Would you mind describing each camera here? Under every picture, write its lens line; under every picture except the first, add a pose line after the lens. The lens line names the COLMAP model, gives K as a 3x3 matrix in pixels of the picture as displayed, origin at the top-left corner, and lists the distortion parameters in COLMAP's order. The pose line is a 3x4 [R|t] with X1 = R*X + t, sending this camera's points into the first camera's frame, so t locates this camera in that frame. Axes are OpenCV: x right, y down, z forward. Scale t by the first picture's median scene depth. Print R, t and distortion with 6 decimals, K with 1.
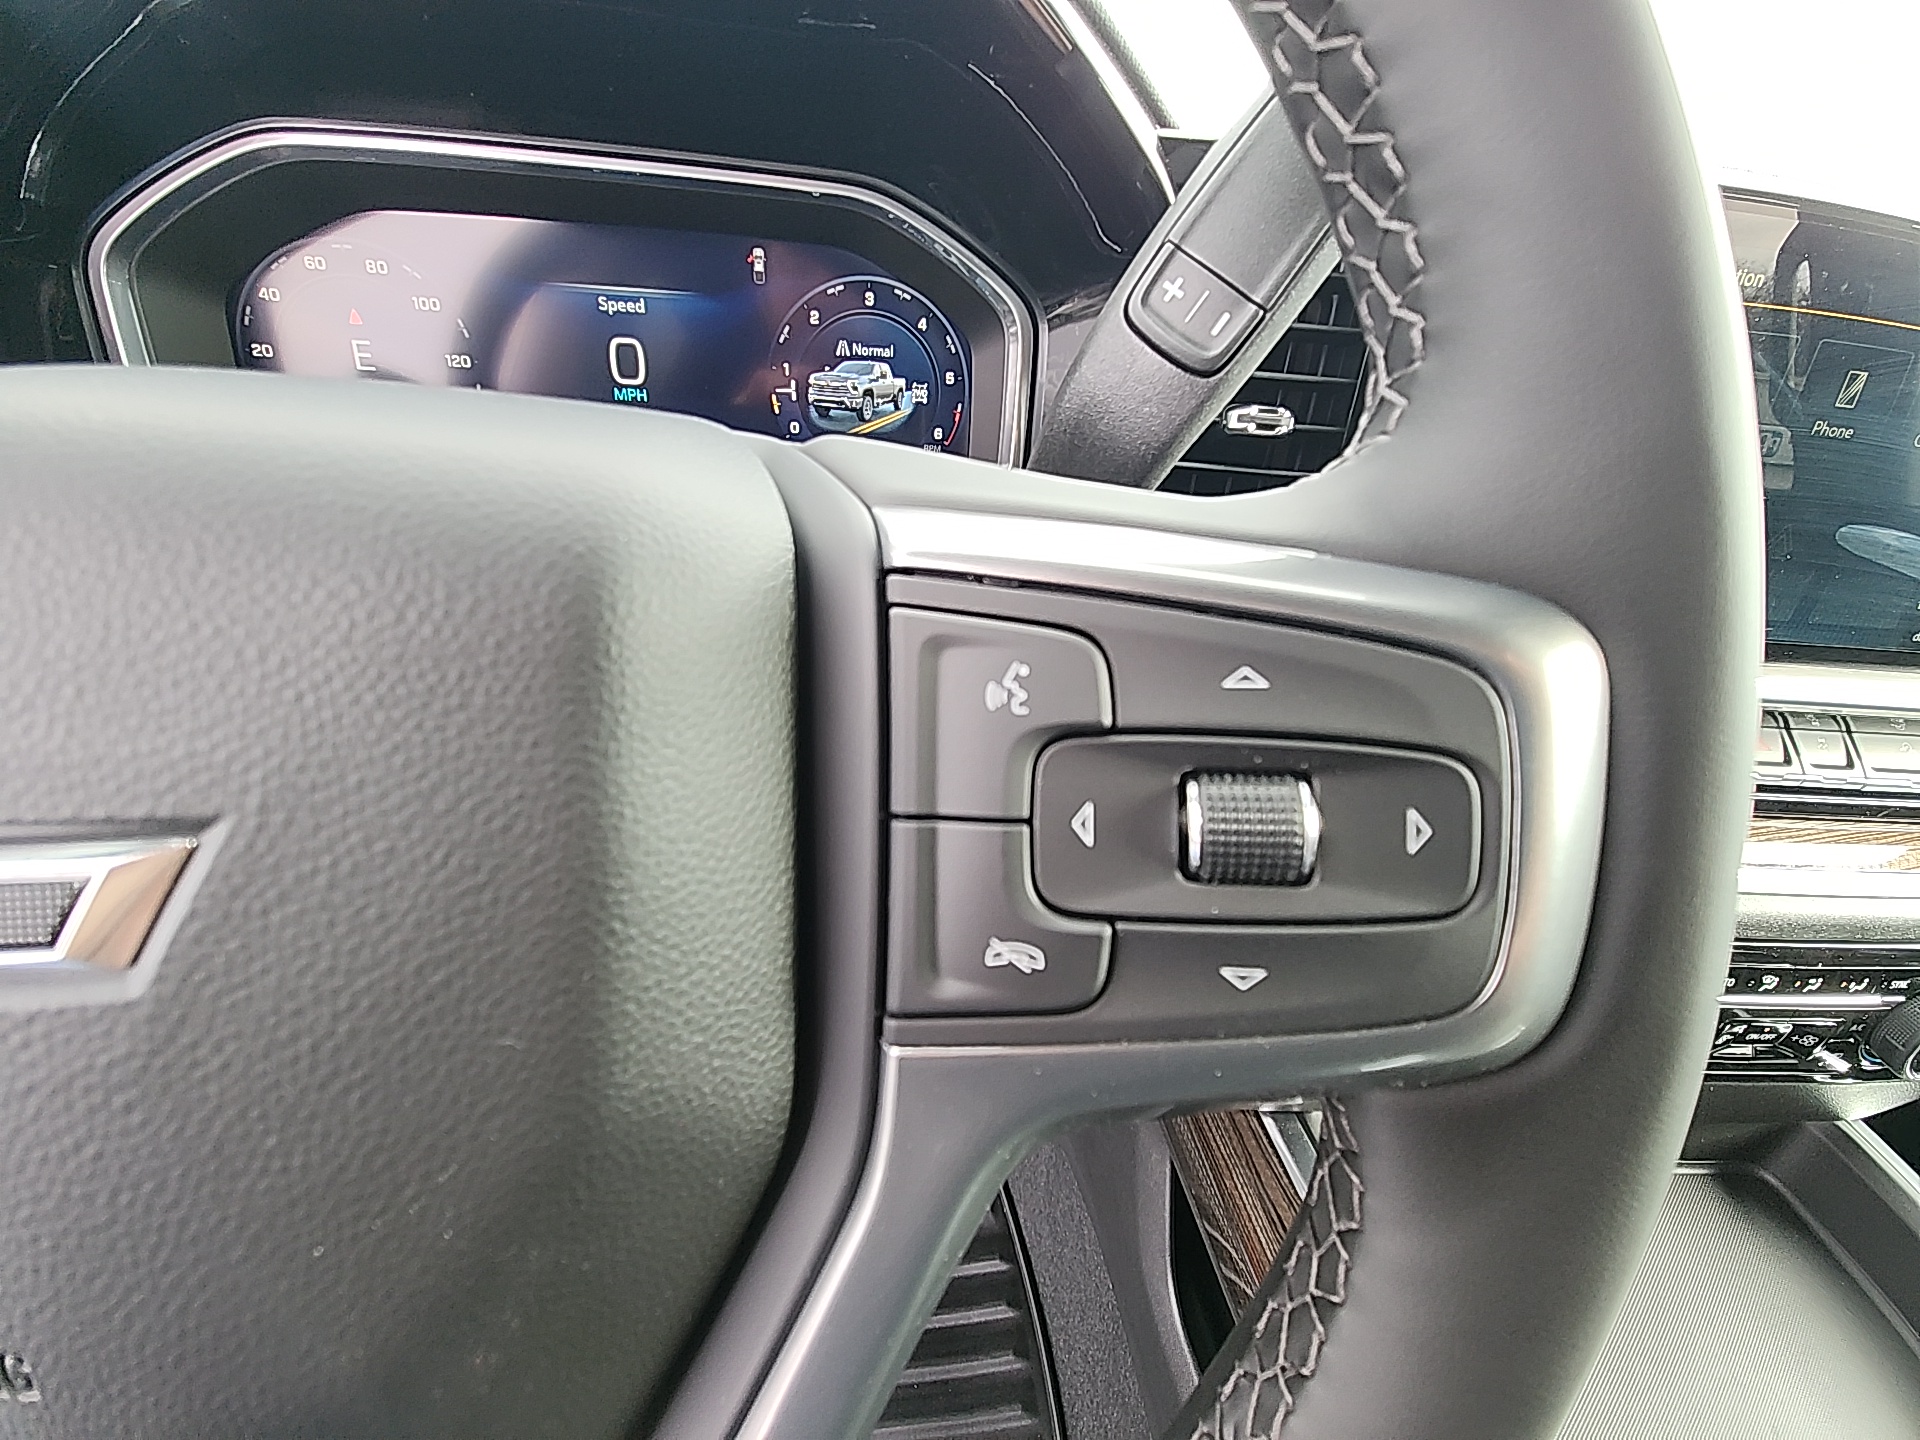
lens RADIAL K [[790.7, 0, 946.5], [0, 790.7, 709.5], [0, 0, 1]] dist [-0.000262, -0.000190]
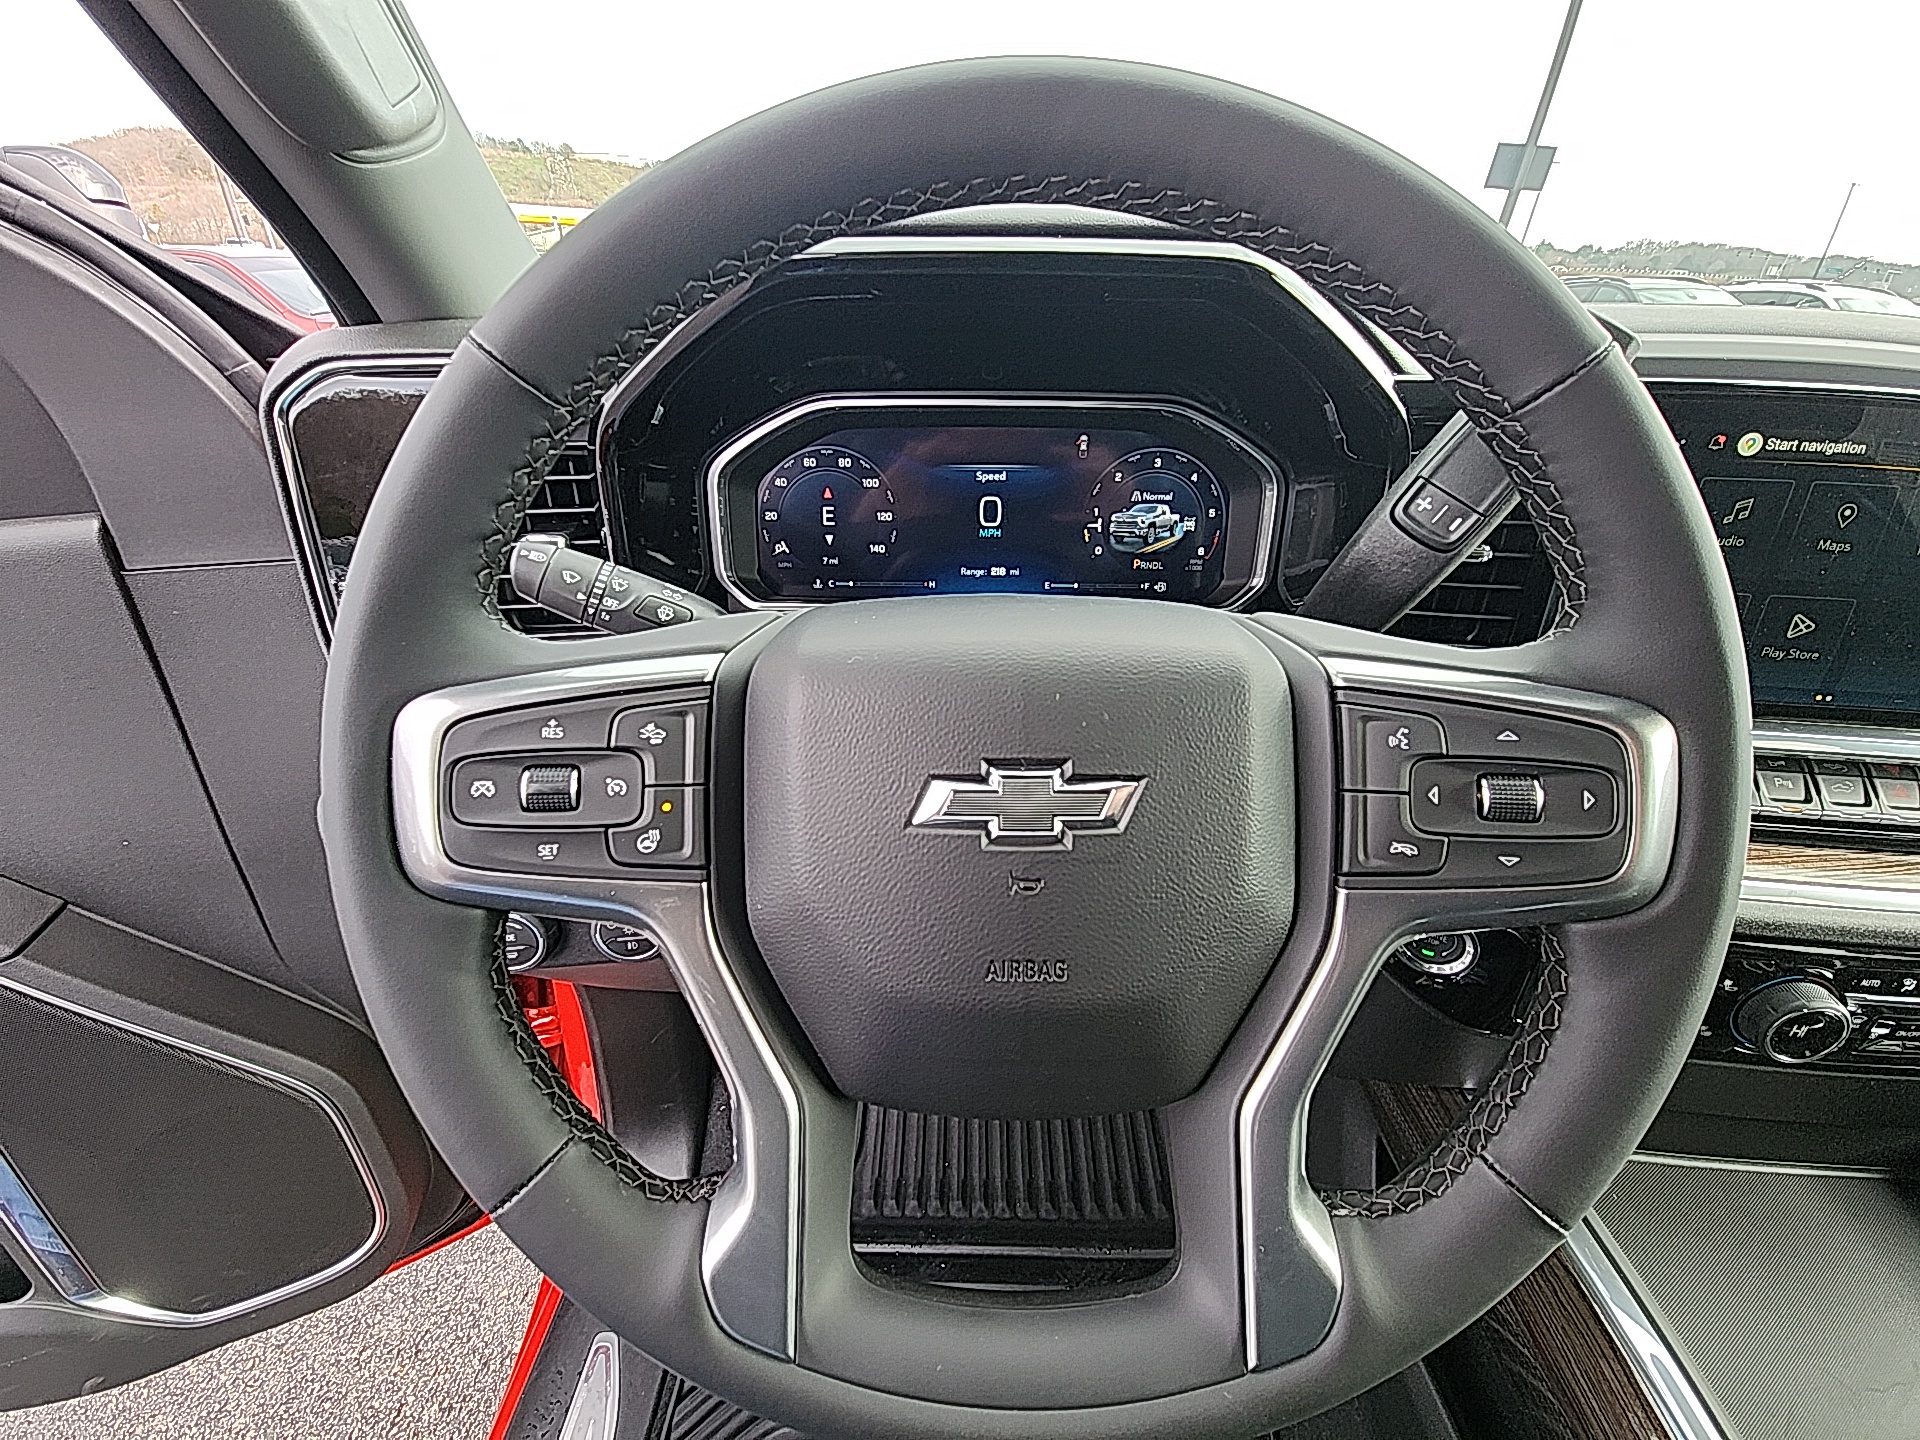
lens RADIAL K [[775.1, 0, 950.7], [0, 775.1, 703.7], [0, 0, 1]] dist [0.012867, -0.009616]
pose [[0.986480, 0.010723, -0.163530, -0.291666], [-0.021332, 0.997769, -0.063258, 0.015736], [0.162487, 0.065891, 0.984508, -0.519878]]
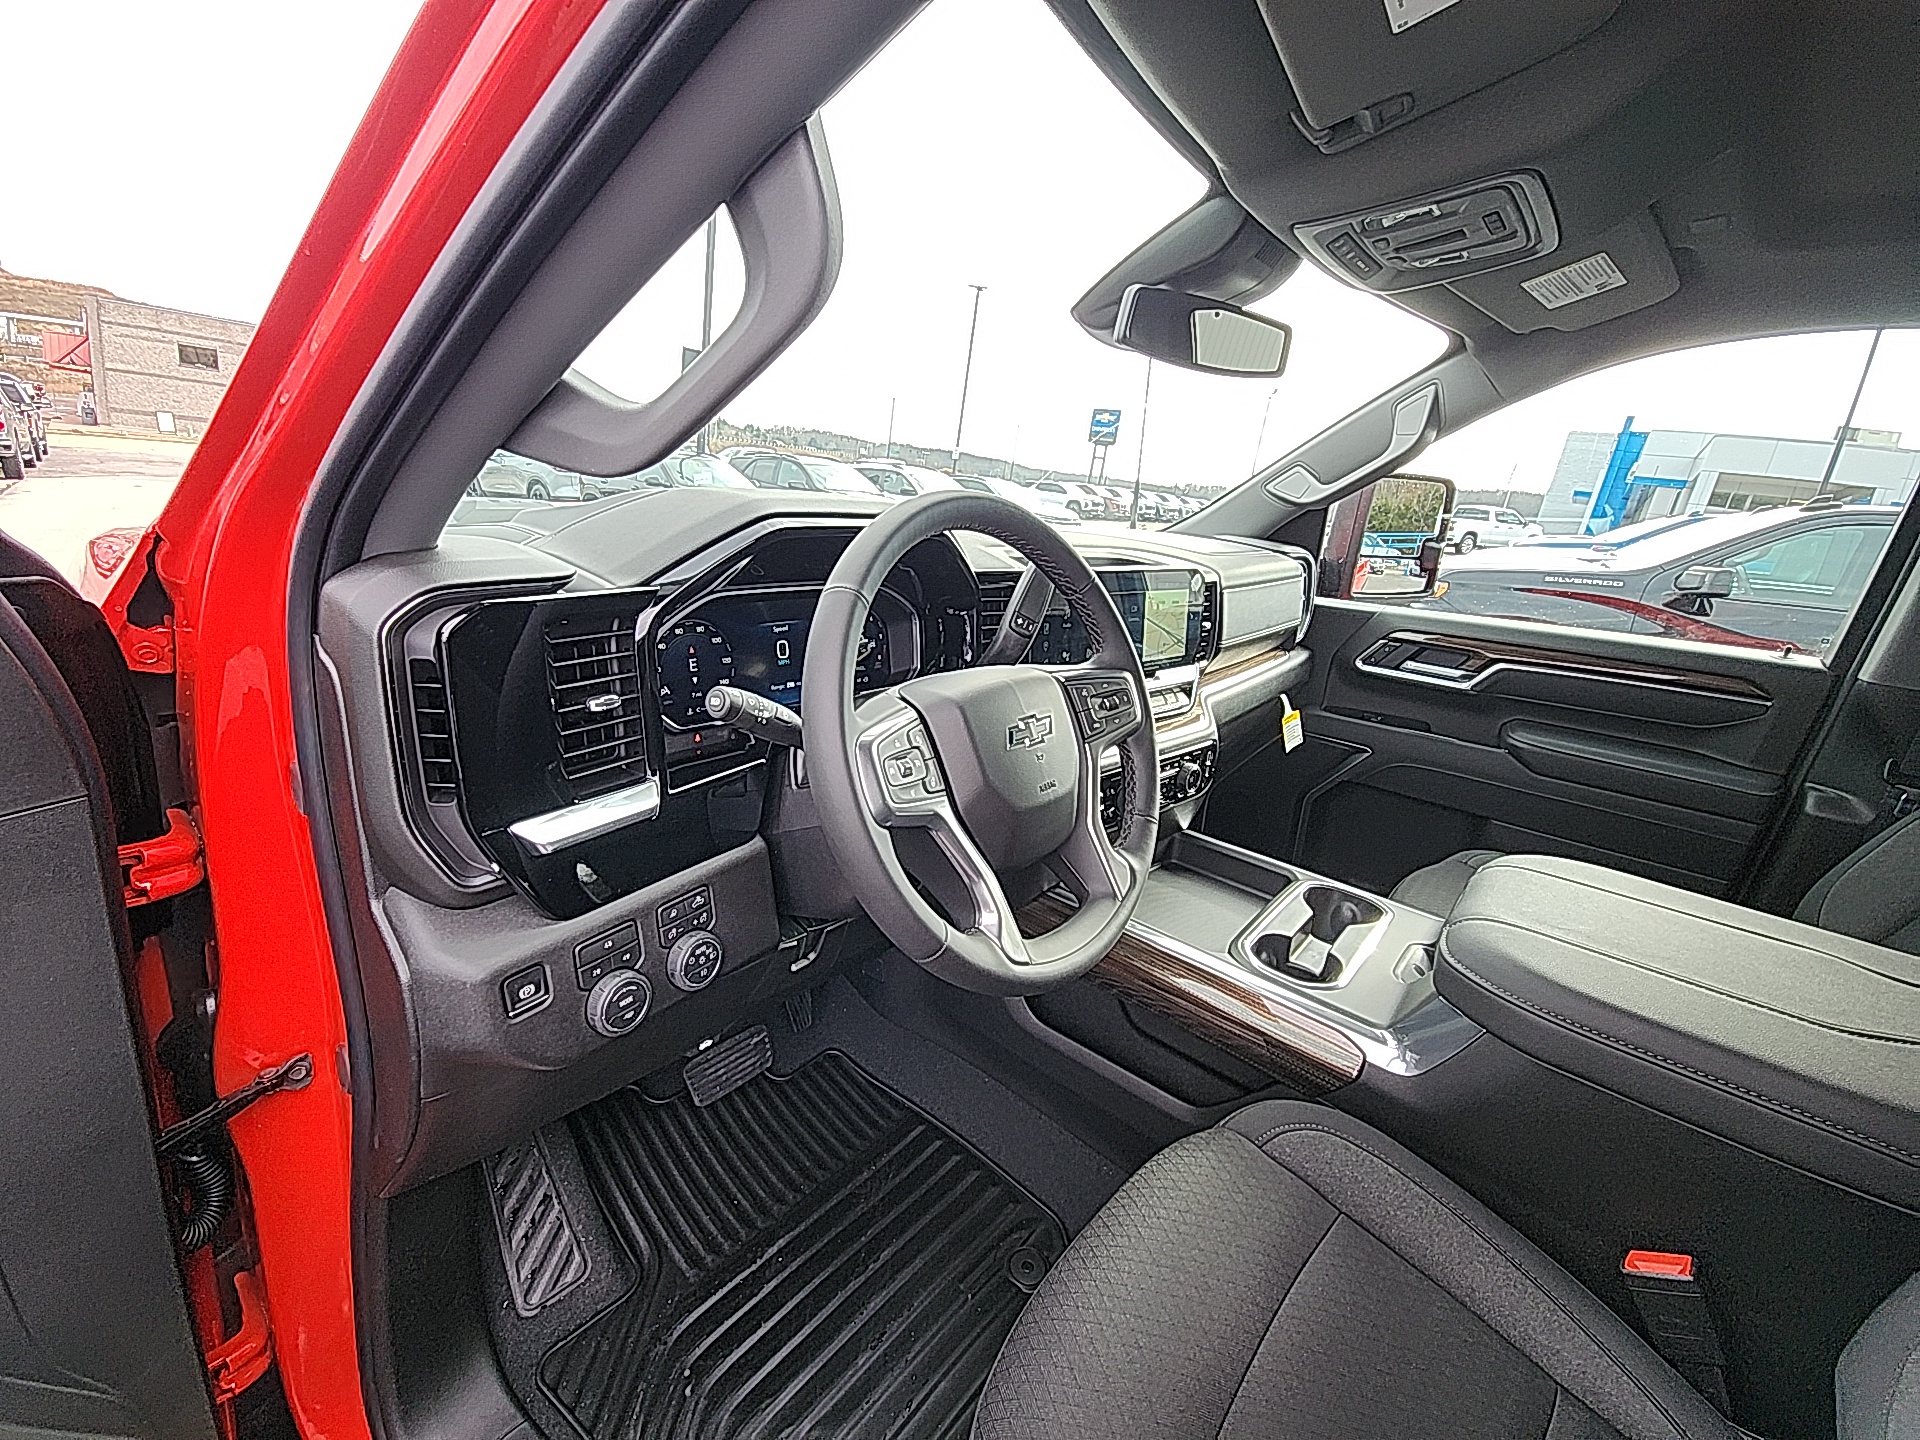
lens RADIAL K [[775.1, 0, 950.7], [0, 775.1, 703.7], [0, 0, 1]] dist [0.012867, -0.009616]
pose [[0.758149, -0.190545, 0.623621, -1.888996], [0.313958, 0.944873, -0.092983, 0.122751], [-0.571525, 0.266285, 0.776177, -1.352877]]
